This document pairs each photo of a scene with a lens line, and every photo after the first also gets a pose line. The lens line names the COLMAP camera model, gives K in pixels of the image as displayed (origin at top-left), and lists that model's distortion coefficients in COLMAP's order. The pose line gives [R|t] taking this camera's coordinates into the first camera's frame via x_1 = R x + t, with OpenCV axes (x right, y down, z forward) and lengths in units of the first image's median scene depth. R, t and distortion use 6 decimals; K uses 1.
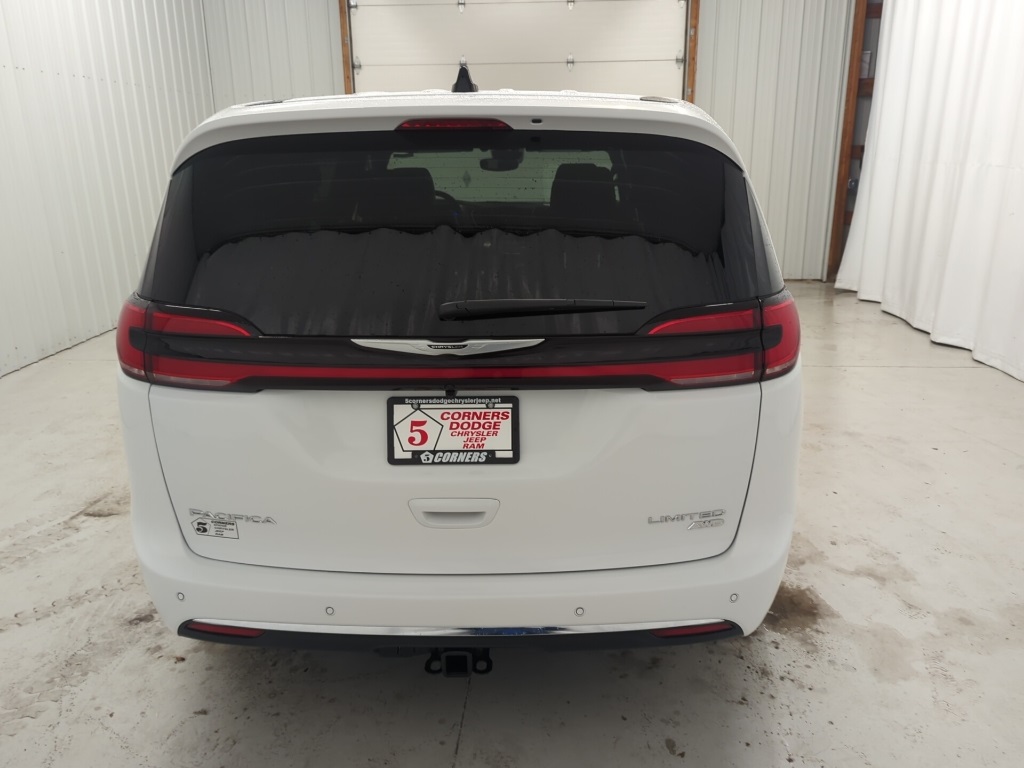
lens RADIAL K [[837.2, 0, 519.7], [0, 837.2, 374.4], [0, 0, 1]] dist [0.055348, -0.042607]
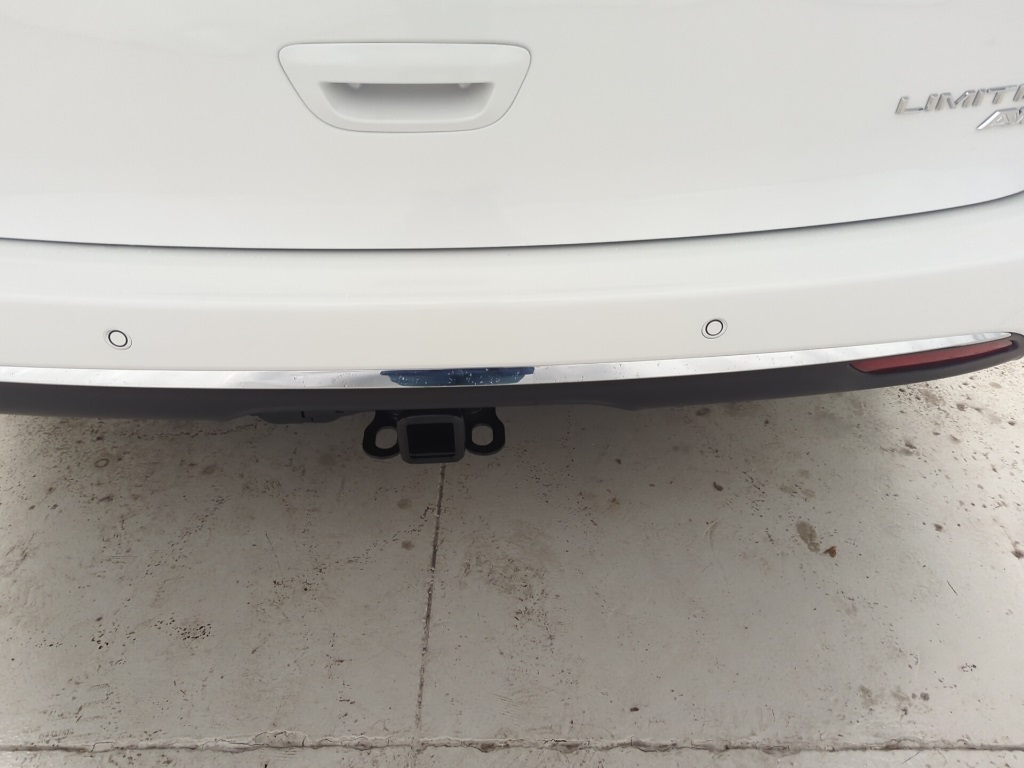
lens RADIAL K [[837.2, 0, 519.7], [0, 837.2, 374.4], [0, 0, 1]] dist [0.055348, -0.042607]
pose [[0.998051, -0.026606, 0.056454, -0.045419], [0.004091, 0.930525, 0.366207, 0.126283], [-0.062275, -0.365262, 0.928819, 0.516485]]
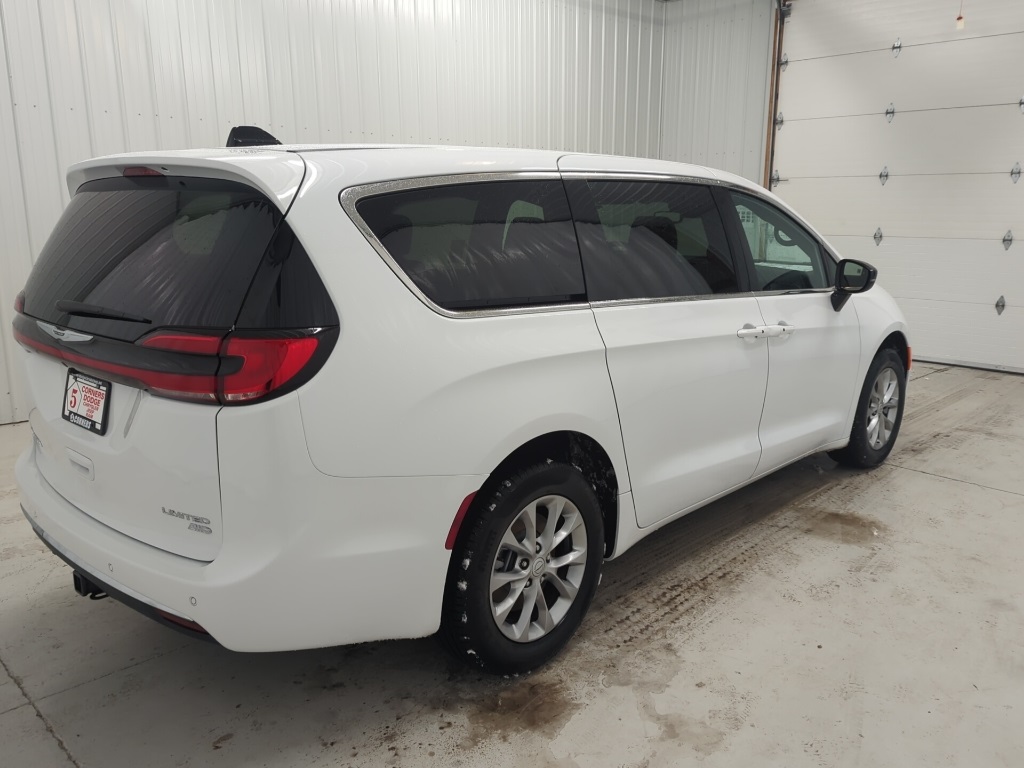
lens RADIAL K [[837.2, 0, 519.7], [0, 837.2, 374.4], [0, 0, 1]] dist [0.055348, -0.042607]
pose [[0.742620, 0.149287, -0.652862, 1.085437], [-0.190891, 0.981584, 0.007319, -0.095457], [0.641931, 0.119190, 0.757442, 0.364487]]
